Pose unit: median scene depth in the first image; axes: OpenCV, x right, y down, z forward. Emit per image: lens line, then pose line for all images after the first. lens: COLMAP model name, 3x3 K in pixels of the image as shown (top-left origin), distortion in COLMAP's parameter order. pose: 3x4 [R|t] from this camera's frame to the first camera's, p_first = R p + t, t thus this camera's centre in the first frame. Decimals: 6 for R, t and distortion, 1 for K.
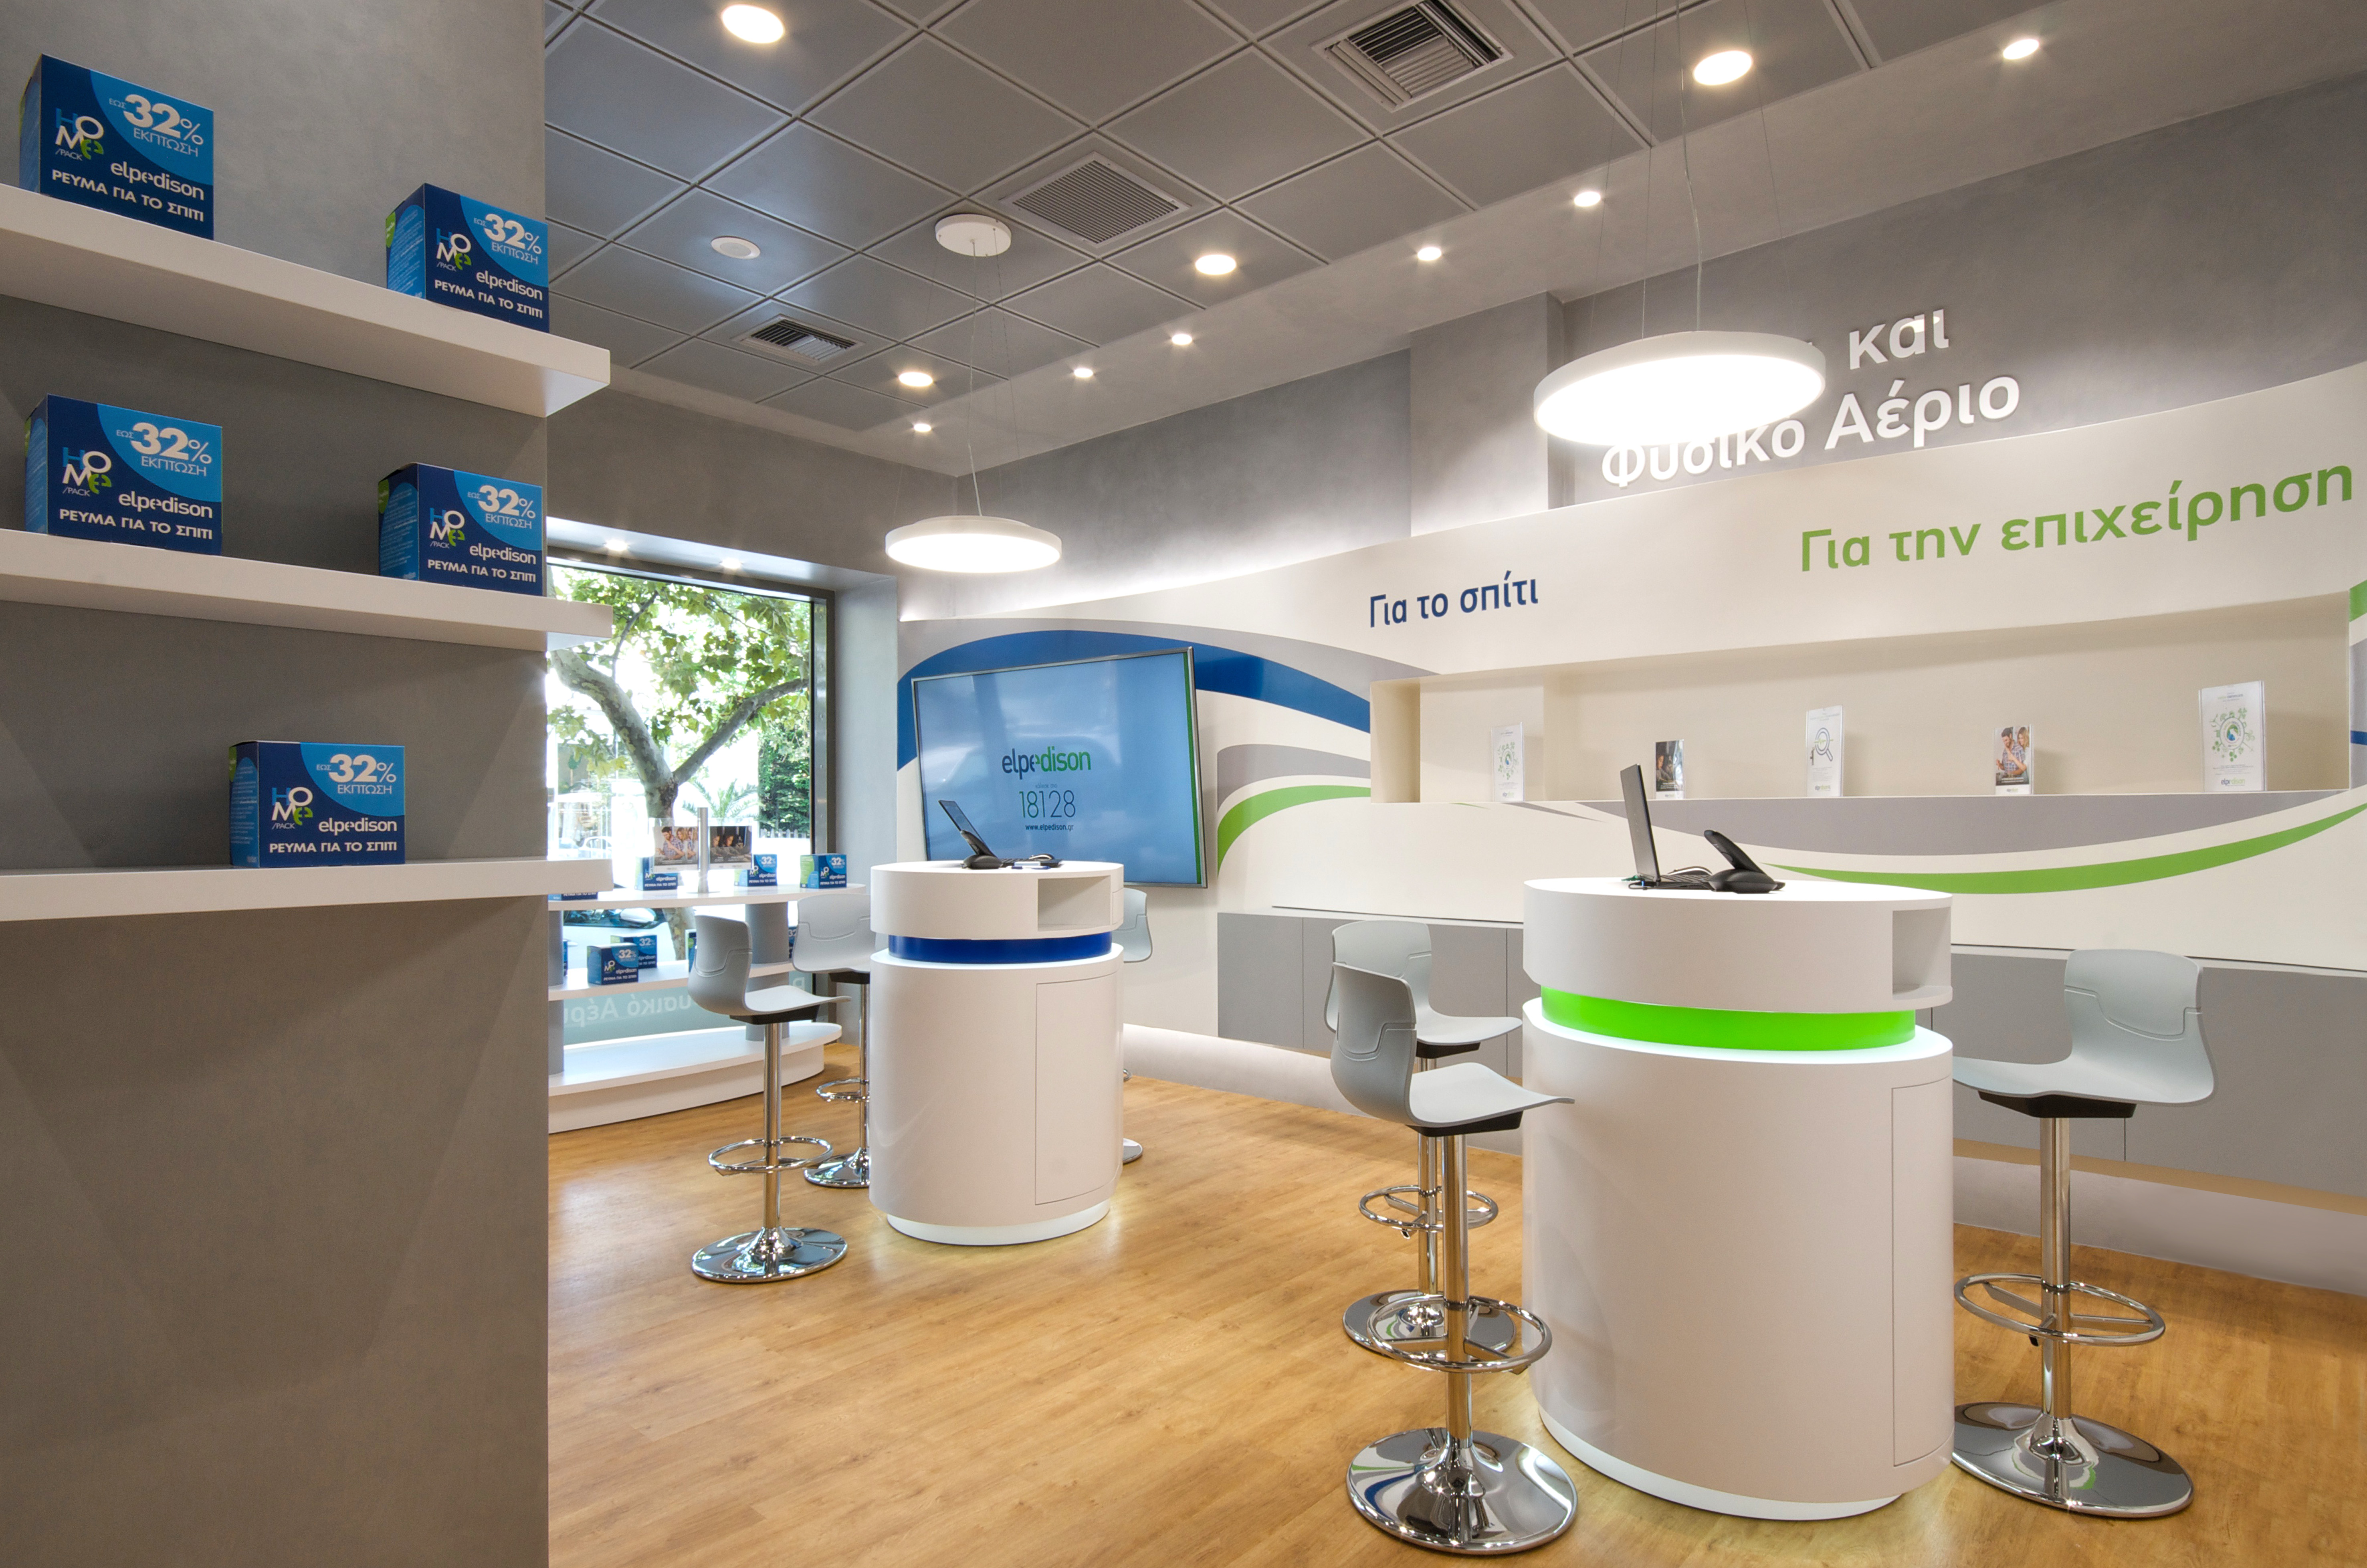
lens RADIAL K [[1199.9, 0, 1179.4], [0, 1199.9, 801.0], [0, 0, 1]] dist [0.005487, -0.001936]
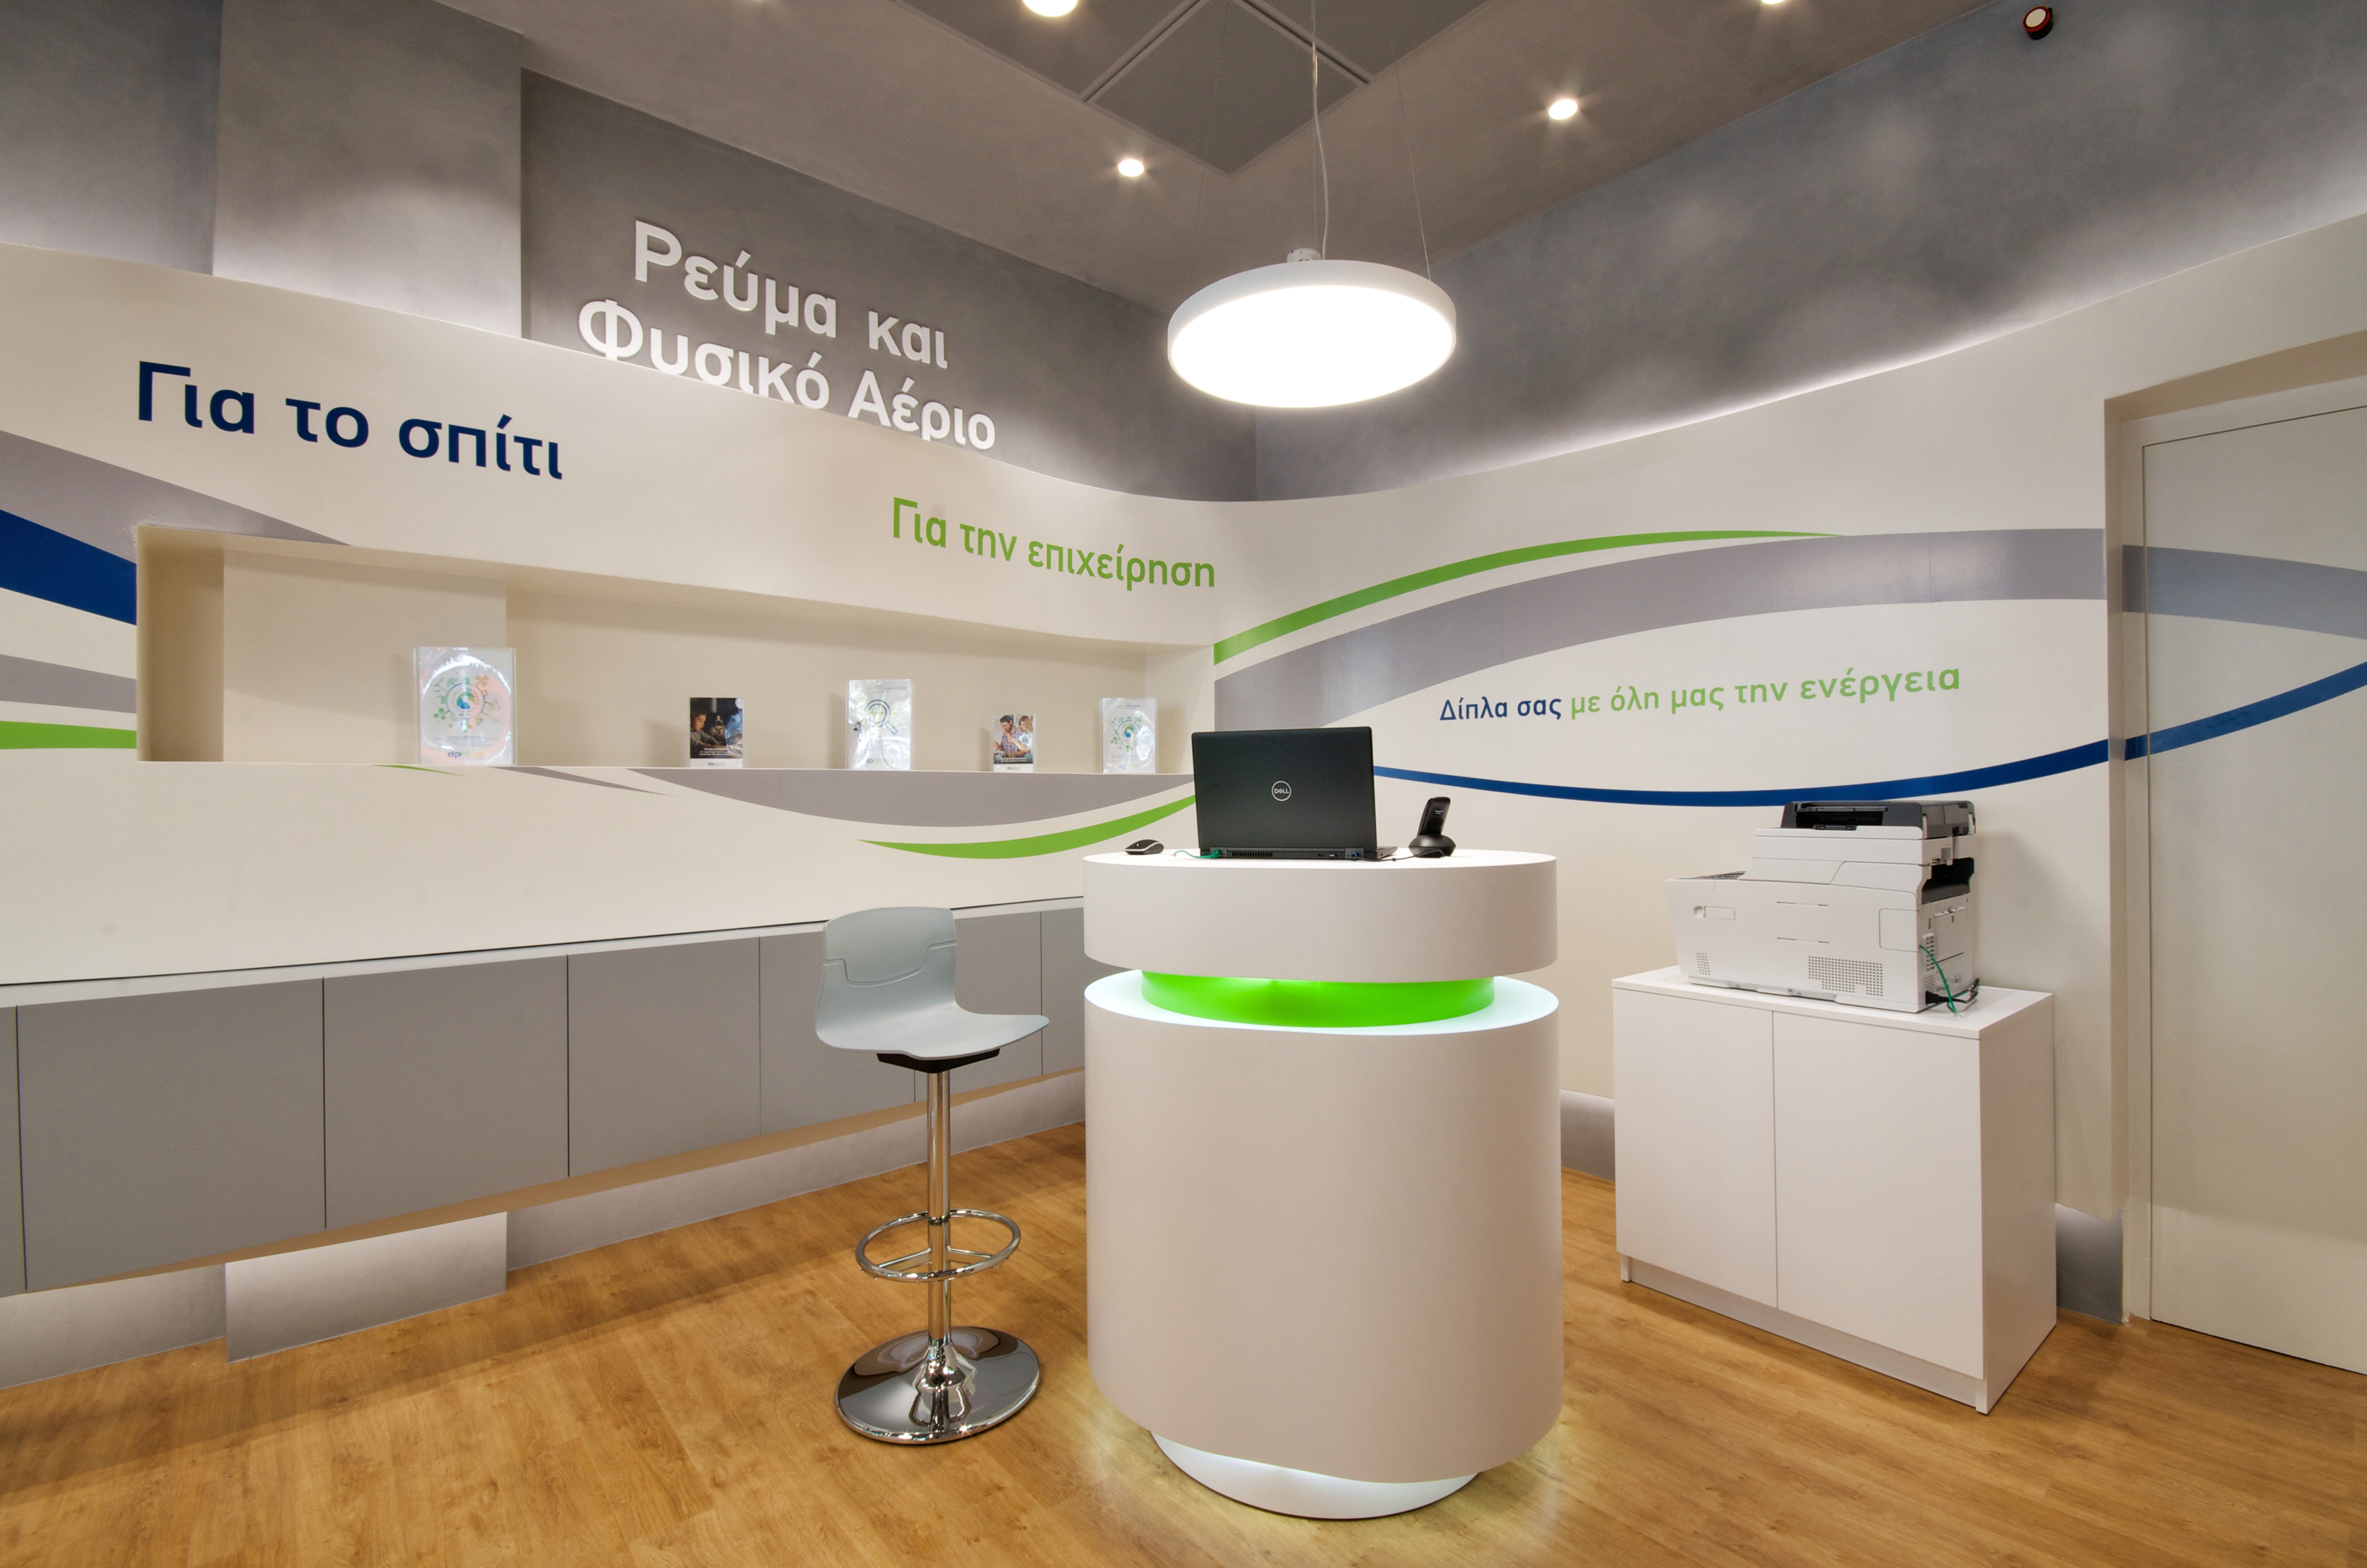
lens RADIAL K [[1014.5, 0, 1180.0], [0, 1014.5, 784.3], [0, 0, 1]] dist [-0.011341, -0.002801]
pose [[0.158924, 0.011723, 0.987221, -0.250341], [-0.012779, 0.999870, -0.009816, 0.013658], [-0.987208, -0.011056, 0.159053, 0.645775]]
